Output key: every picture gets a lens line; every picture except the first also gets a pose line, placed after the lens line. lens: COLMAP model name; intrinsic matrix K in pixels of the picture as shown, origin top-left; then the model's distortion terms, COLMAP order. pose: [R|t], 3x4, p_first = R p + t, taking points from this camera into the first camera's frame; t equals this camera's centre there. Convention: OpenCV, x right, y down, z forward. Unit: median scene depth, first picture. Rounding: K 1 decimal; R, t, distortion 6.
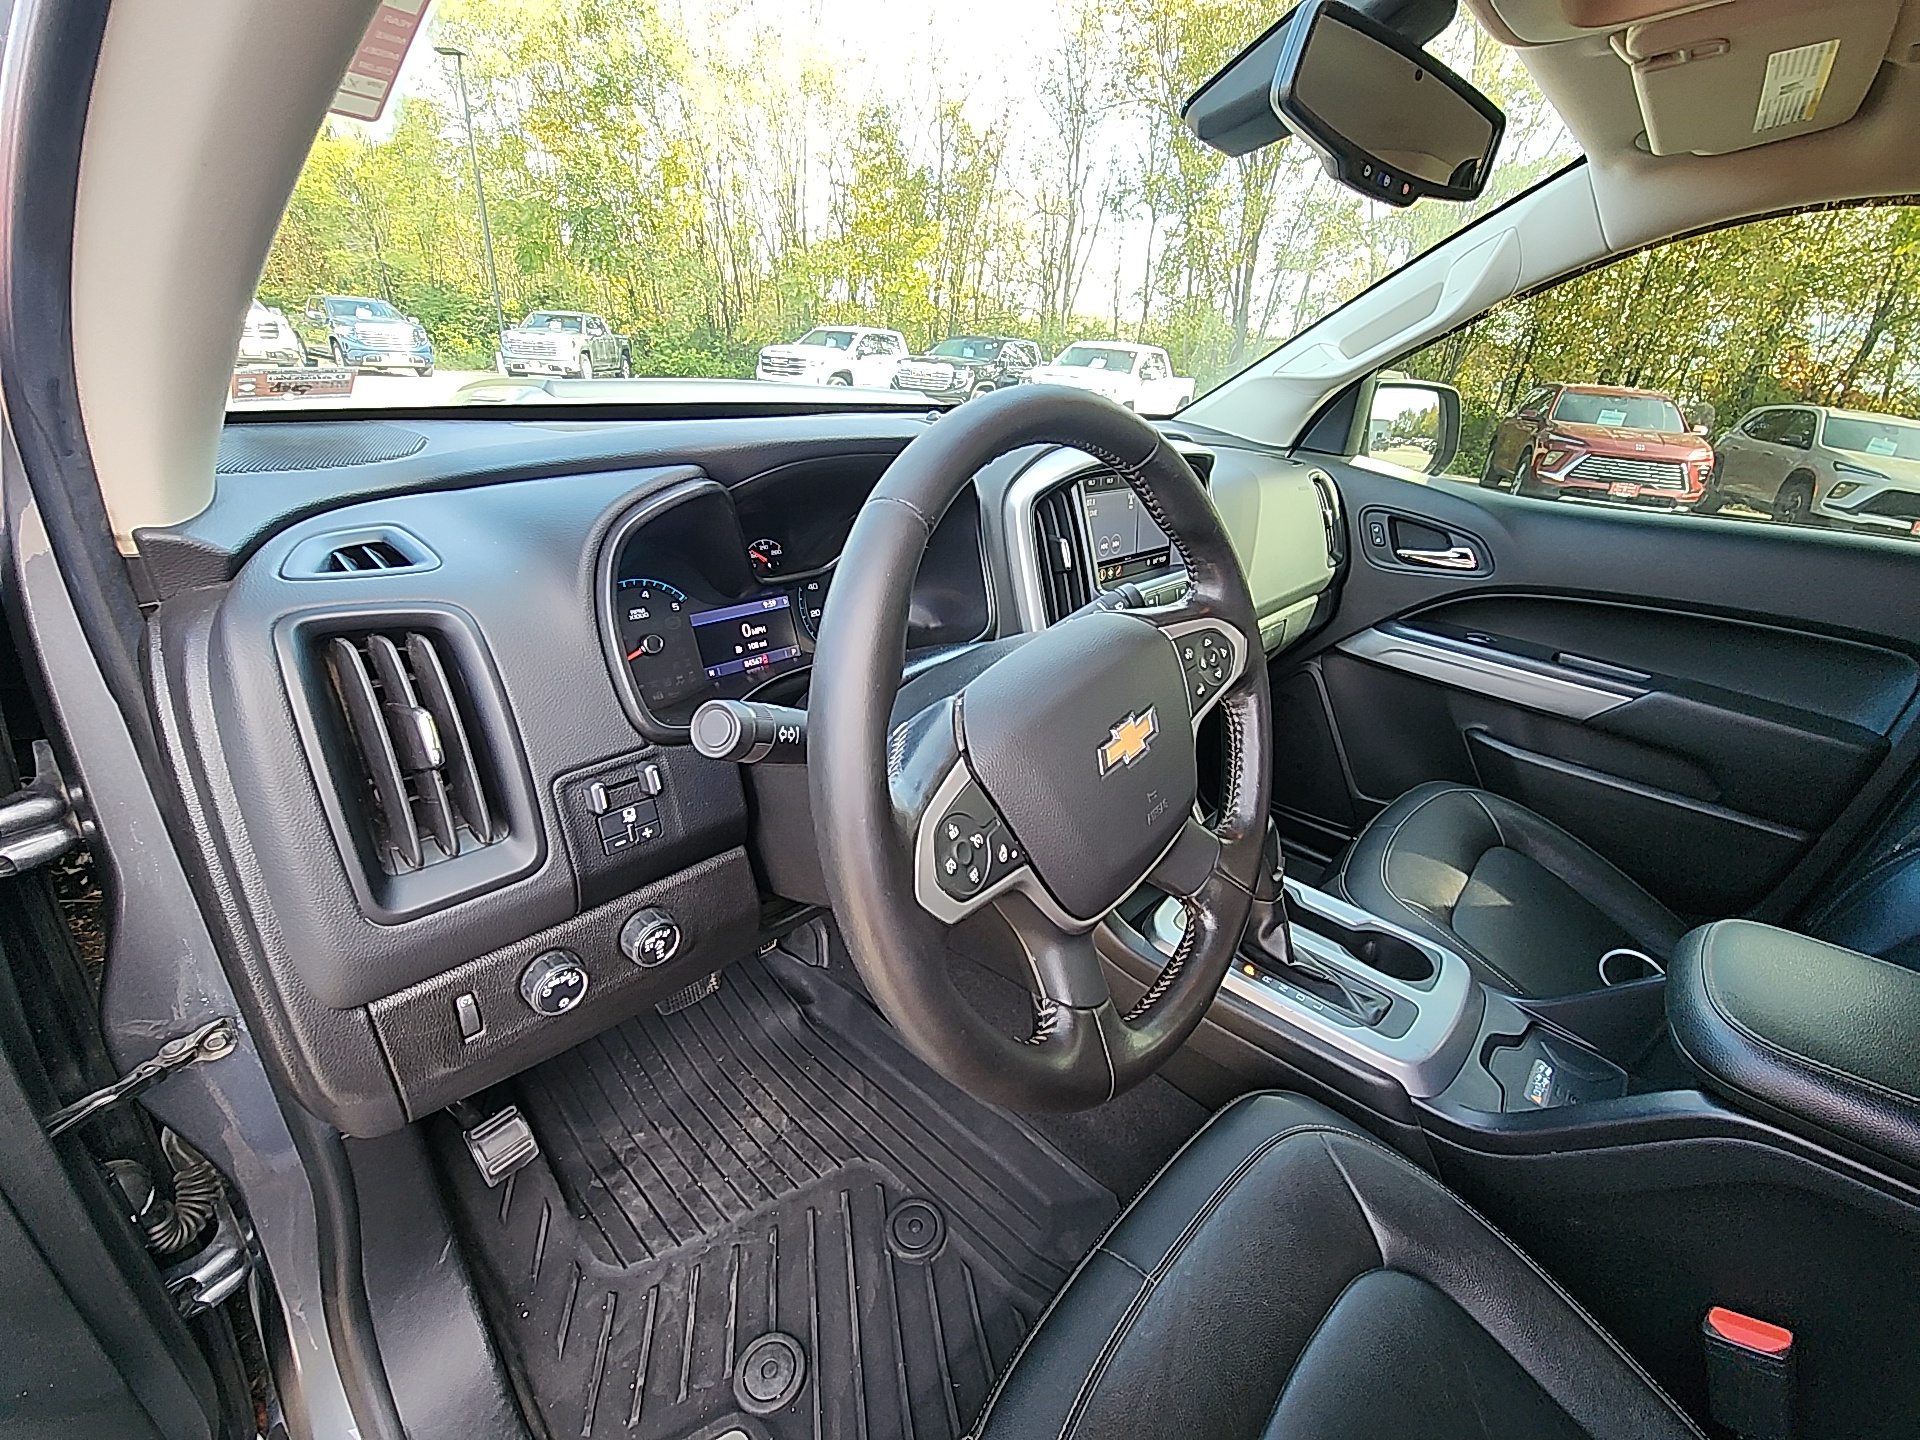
lens RADIAL K [[771.5, 0, 951.4], [0, 771.5, 703.5], [0, 0, 1]] dist [0.012475, -0.010179]
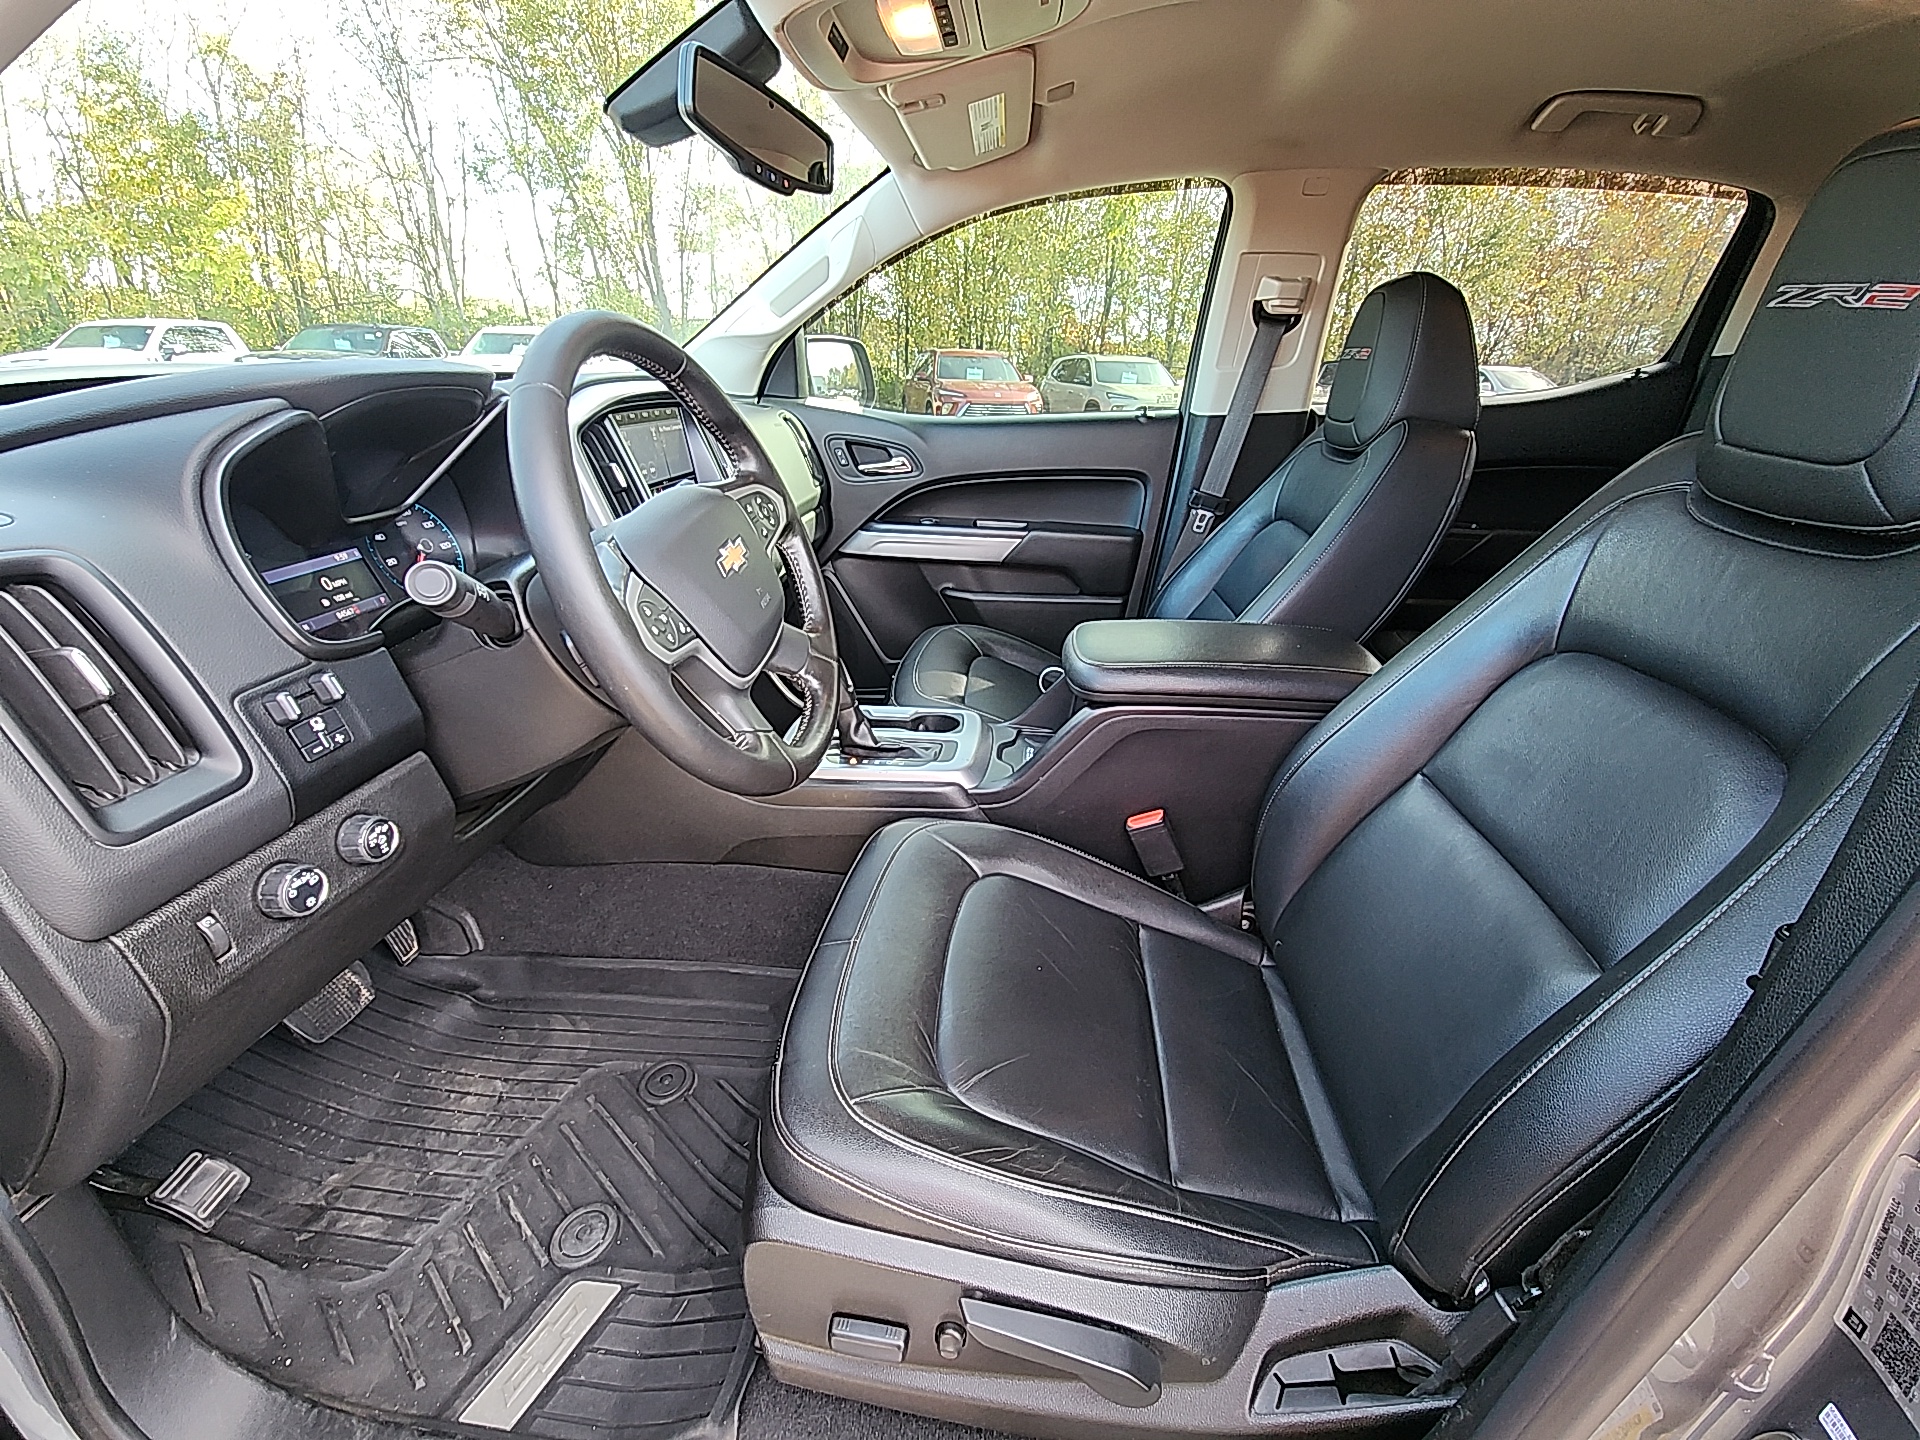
lens RADIAL K [[771.5, 0, 952.1], [0, 771.5, 703.9], [0, 0, 1]] dist [0.012475, -0.010179]
pose [[0.797204, -0.289849, 0.529579, -0.119338], [0.279656, 0.954714, 0.101553, 0.112473], [-0.535032, 0.067142, 0.842160, -0.176664]]
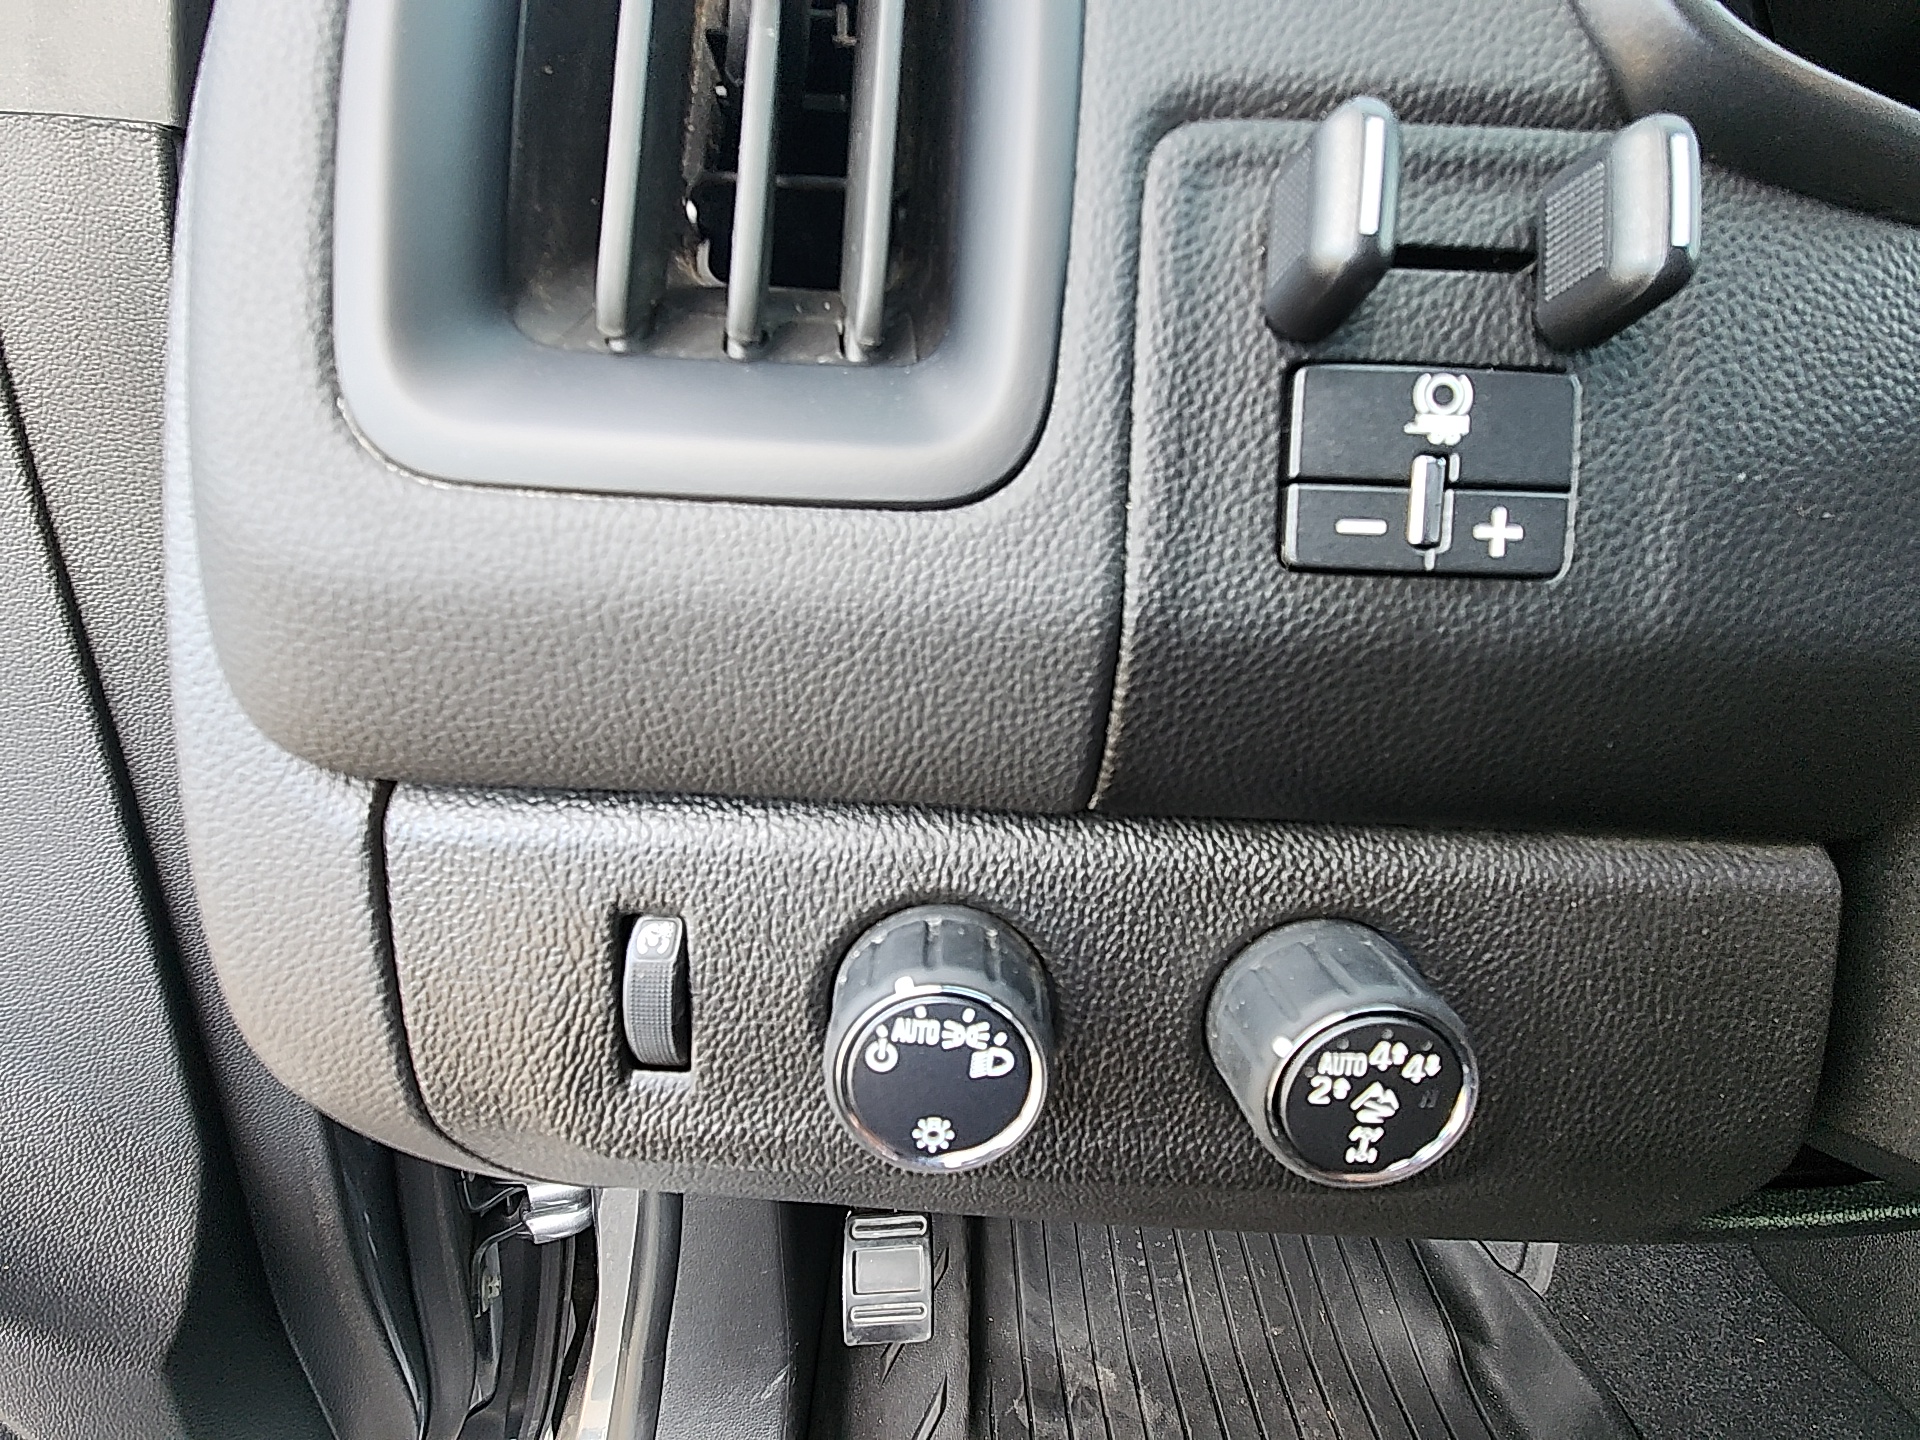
lens RADIAL K [[771.5, 0, 950.0], [0, 771.5, 708.0], [0, 0, 1]] dist [0.012475, -0.010179]
pose [[0.694068, 0.189342, -0.694564, -0.153475], [-0.286984, 0.957590, -0.025735, 0.114309], [0.660234, 0.217190, 0.718971, 0.345311]]
